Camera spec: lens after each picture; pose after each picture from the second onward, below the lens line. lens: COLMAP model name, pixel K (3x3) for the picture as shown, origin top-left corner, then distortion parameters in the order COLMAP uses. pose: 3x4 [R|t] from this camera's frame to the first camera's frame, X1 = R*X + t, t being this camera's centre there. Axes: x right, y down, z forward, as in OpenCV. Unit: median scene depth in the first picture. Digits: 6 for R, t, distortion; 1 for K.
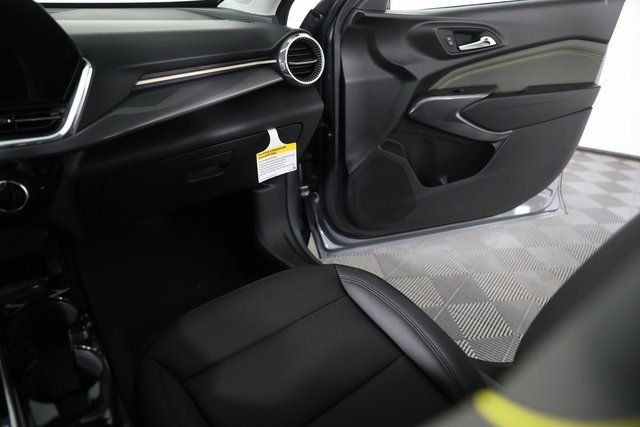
lens RADIAL K [[432.1, 0, 320.0], [0, 432.1, 213.5], [0, 0, 1]] dist [-0.116362, 0.087731]
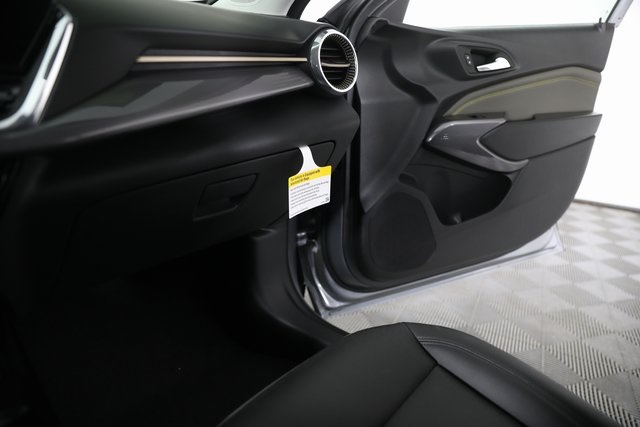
lens RADIAL K [[432.1, 0, 320.0], [0, 432.1, 213.5], [0, 0, 1]] dist [-0.116362, 0.087731]
pose [[0.985703, -0.037766, 0.164205, -0.165585], [0.060384, 0.989002, -0.135013, 0.017637], [-0.157300, 0.142998, 0.977143, 0.215549]]
